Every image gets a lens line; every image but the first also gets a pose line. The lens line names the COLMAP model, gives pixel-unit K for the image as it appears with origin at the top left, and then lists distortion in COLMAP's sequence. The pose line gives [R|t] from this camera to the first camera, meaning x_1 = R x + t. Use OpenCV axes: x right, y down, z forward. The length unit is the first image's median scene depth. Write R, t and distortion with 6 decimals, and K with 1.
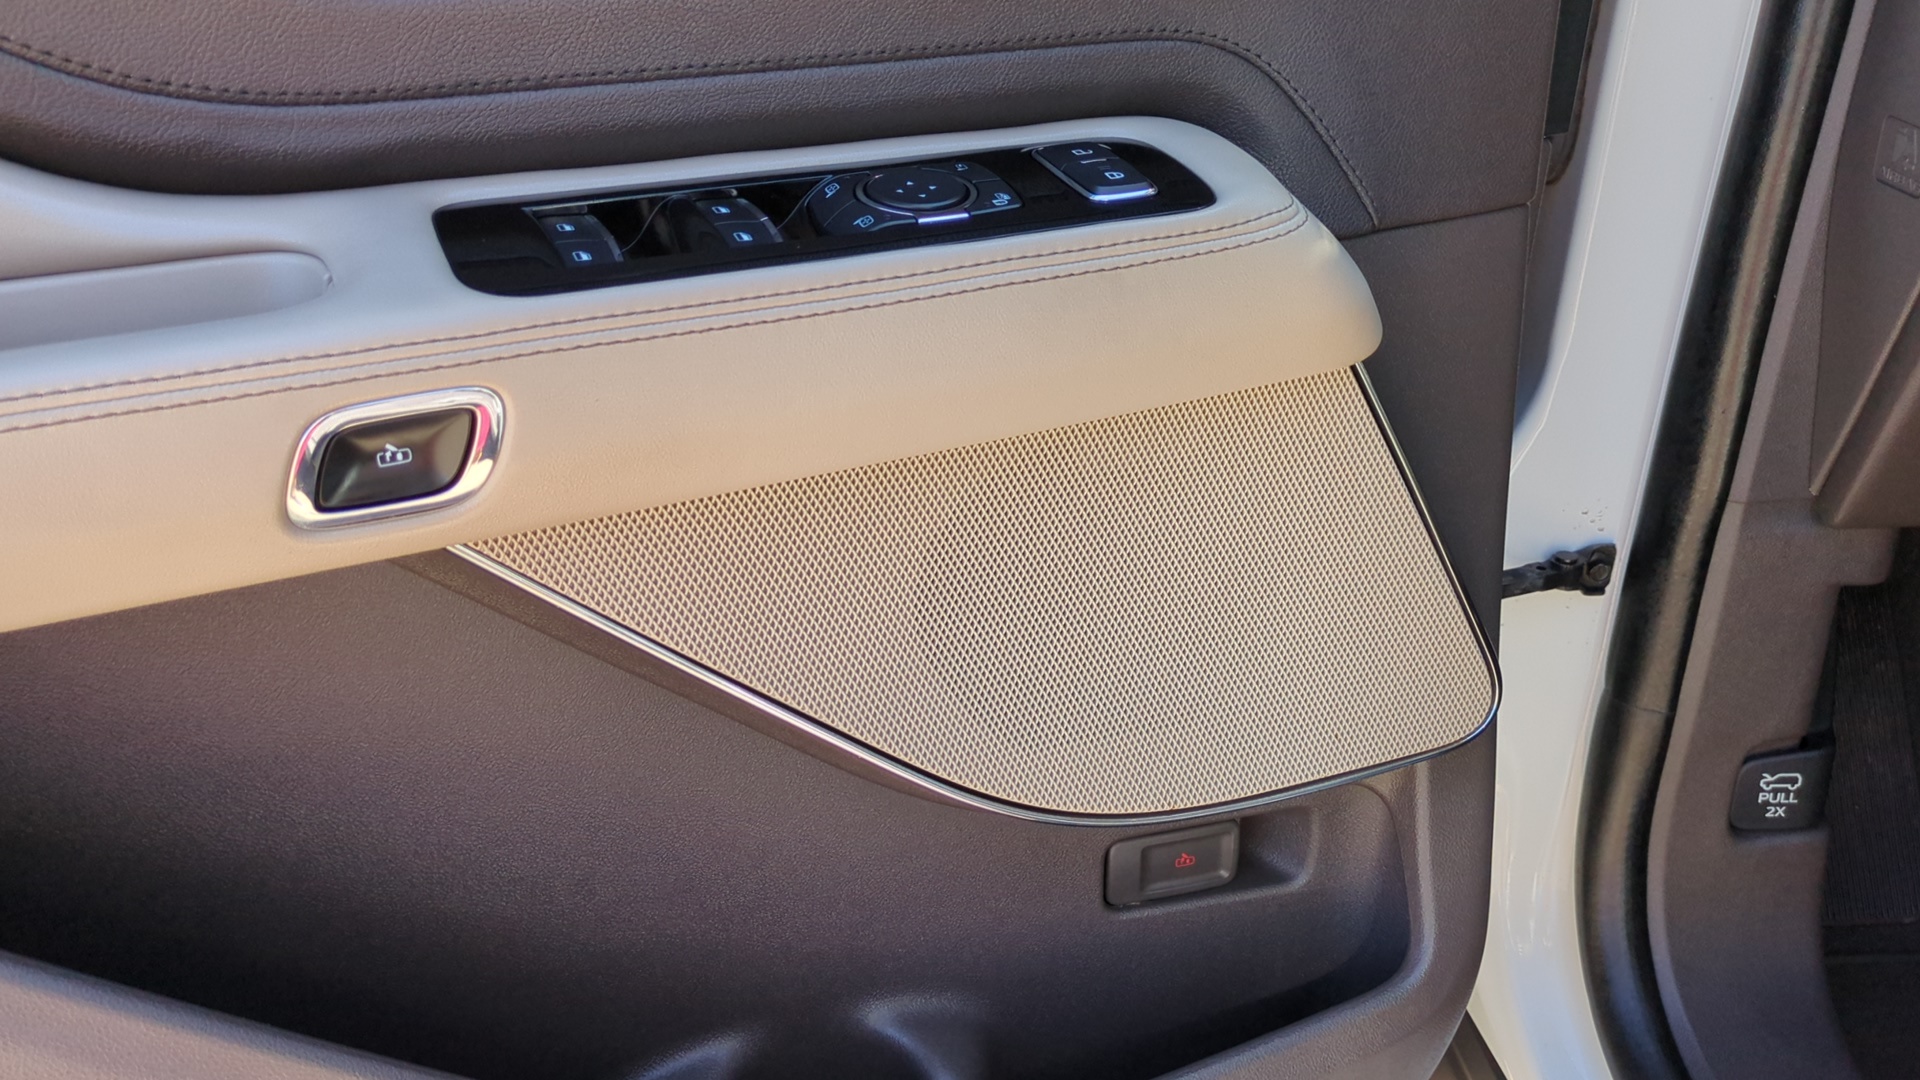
lens RADIAL K [[1650.5, 0, 962.5], [0, 1650.5, 539.3], [0, 0, 1]] dist [0.050430, -0.063357]
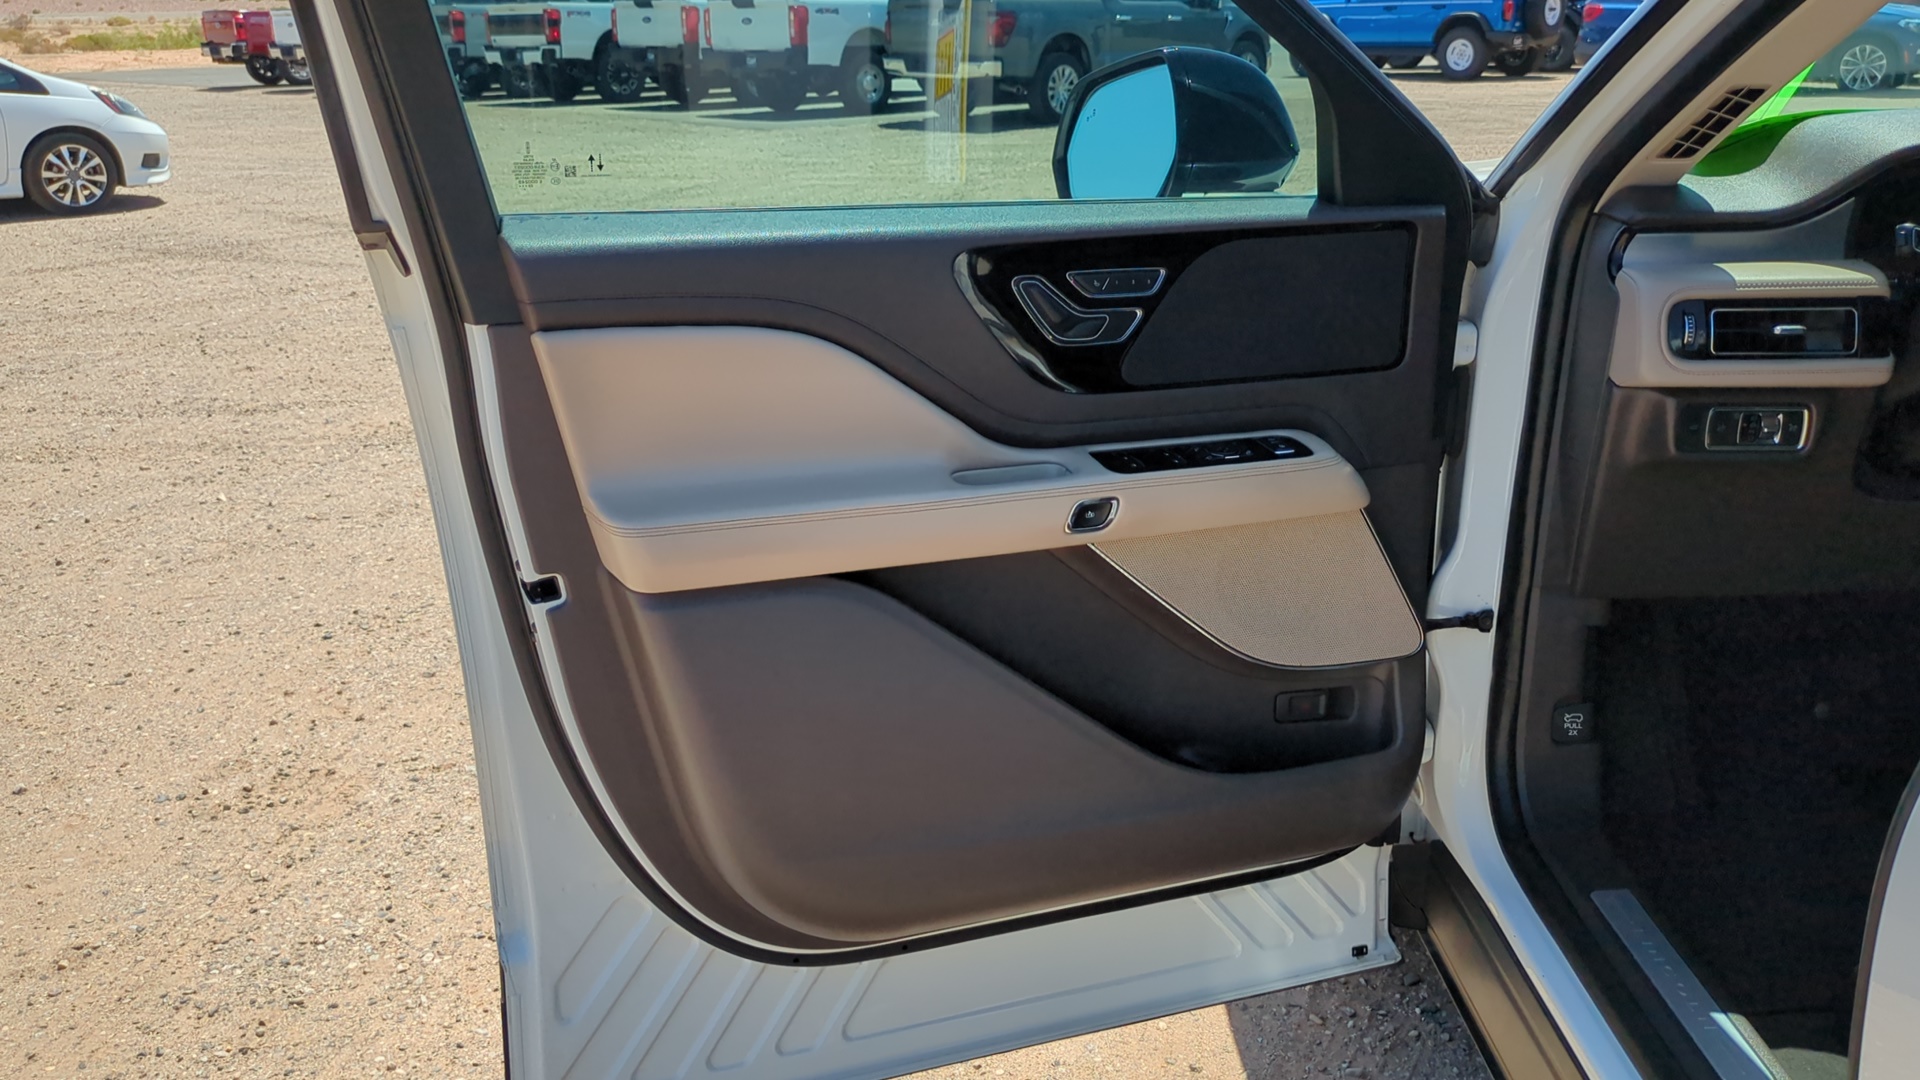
lens RADIAL K [[1650.5, 0, 966.2], [0, 1650.5, 526.2], [0, 0, 1]] dist [0.050430, -0.063357]
pose [[0.997069, 0.017252, -0.074540, -0.221719], [-0.030631, 0.982771, -0.182271, 0.430241], [0.070111, 0.184020, 0.980419, -1.736645]]
